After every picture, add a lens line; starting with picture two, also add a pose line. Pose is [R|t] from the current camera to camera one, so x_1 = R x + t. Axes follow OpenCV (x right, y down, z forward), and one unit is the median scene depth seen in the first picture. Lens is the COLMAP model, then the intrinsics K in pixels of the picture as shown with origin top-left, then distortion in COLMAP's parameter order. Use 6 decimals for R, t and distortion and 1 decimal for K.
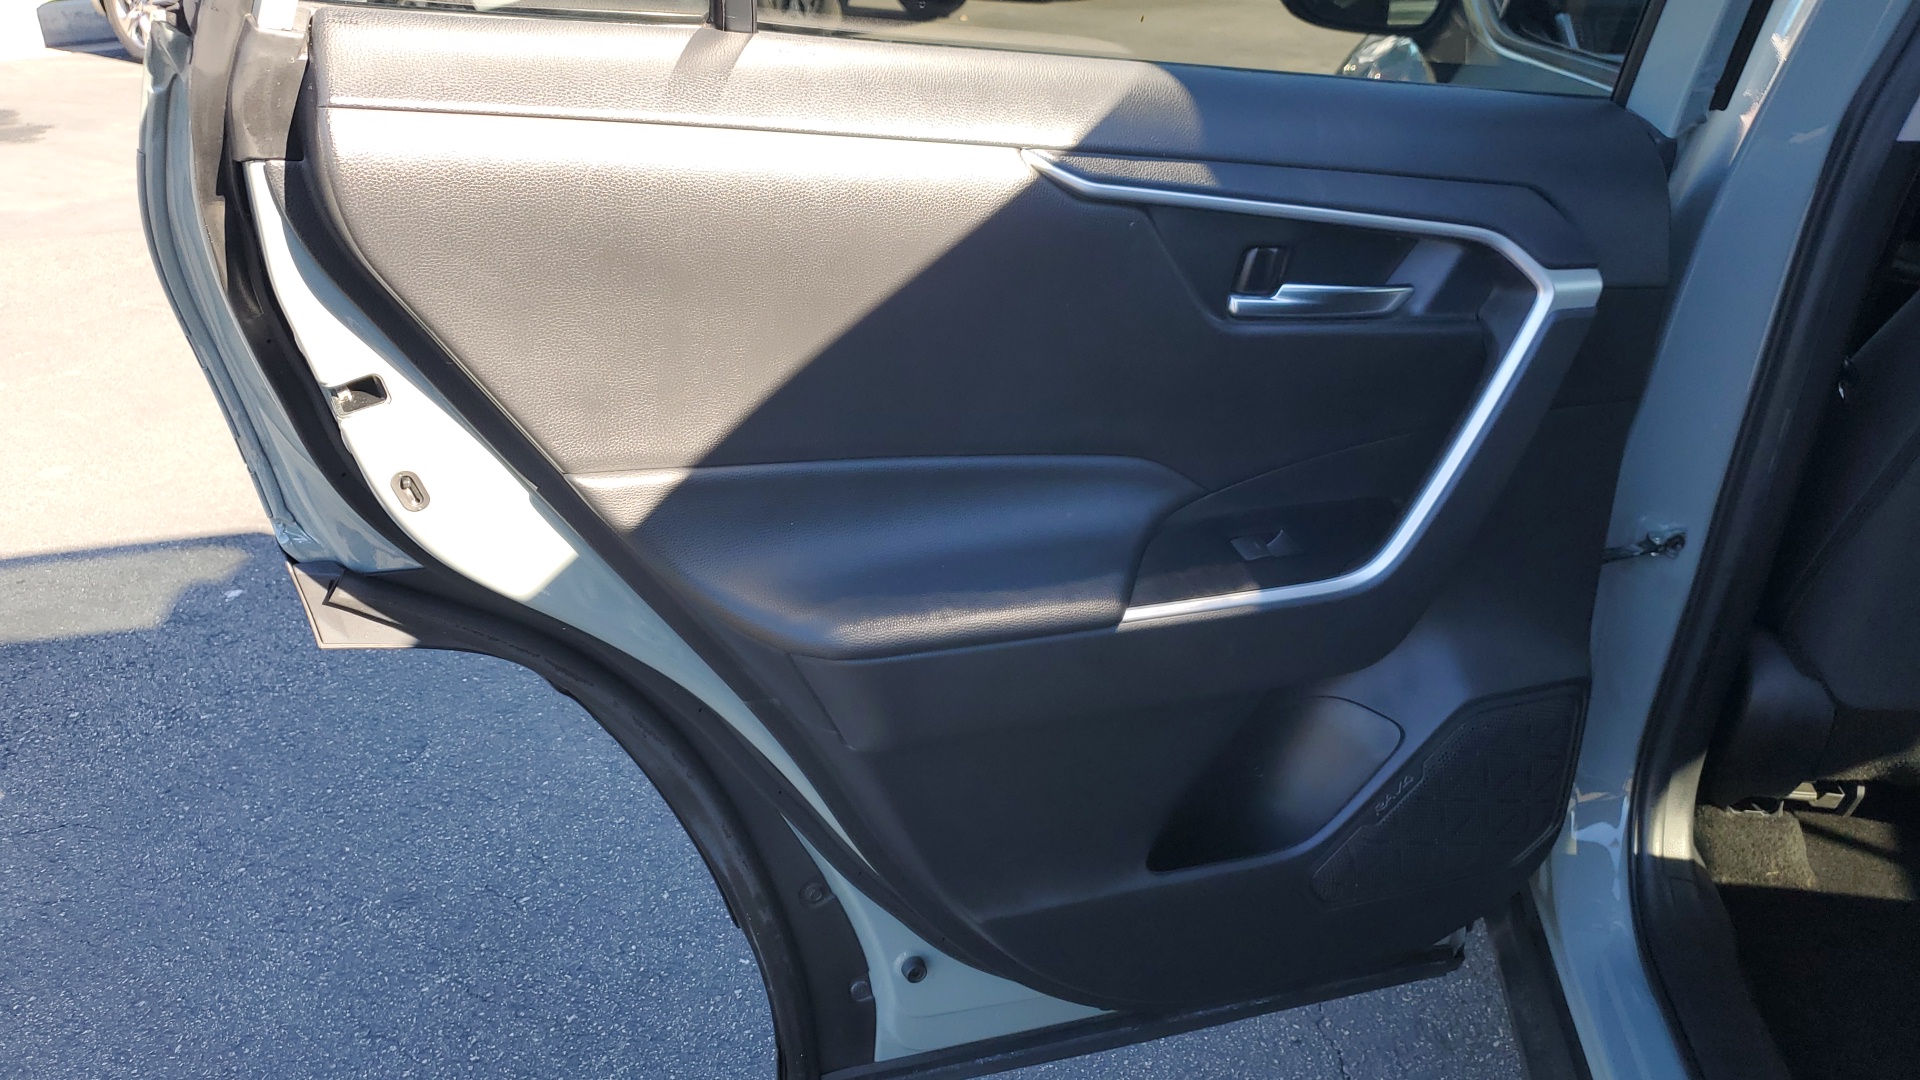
lens RADIAL K [[1508.9, 0, 956.5], [0, 1508.9, 511.6], [0, 0, 1]] dist [0.111628, -0.237313]
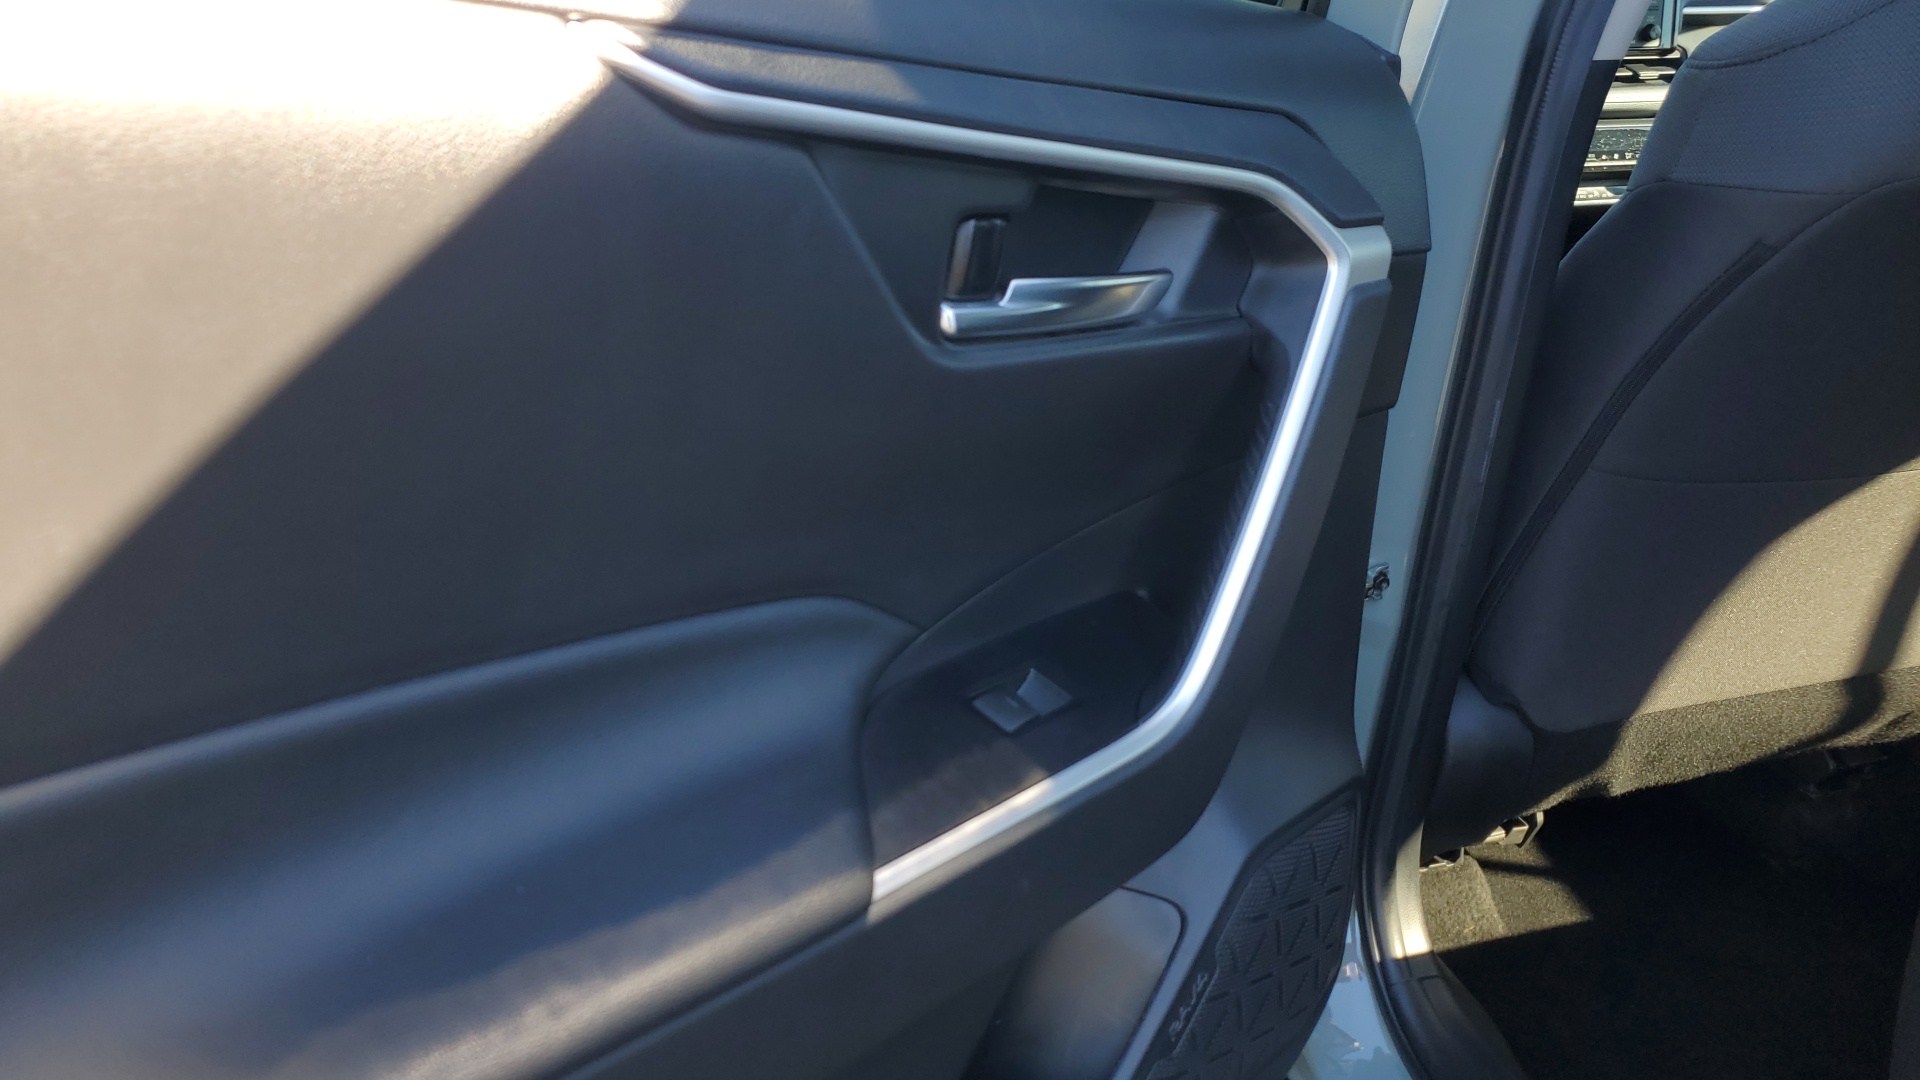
lens RADIAL K [[1500.7, 0, 960.0], [0, 1500.7, 540.0], [0, 0, 1]] dist [0.140418, -0.227091]
pose [[0.917536, -0.152128, 0.367404, -0.039555], [0.165933, 0.986118, -0.006077, -0.044857], [-0.361379, 0.066540, 0.930042, 0.436889]]
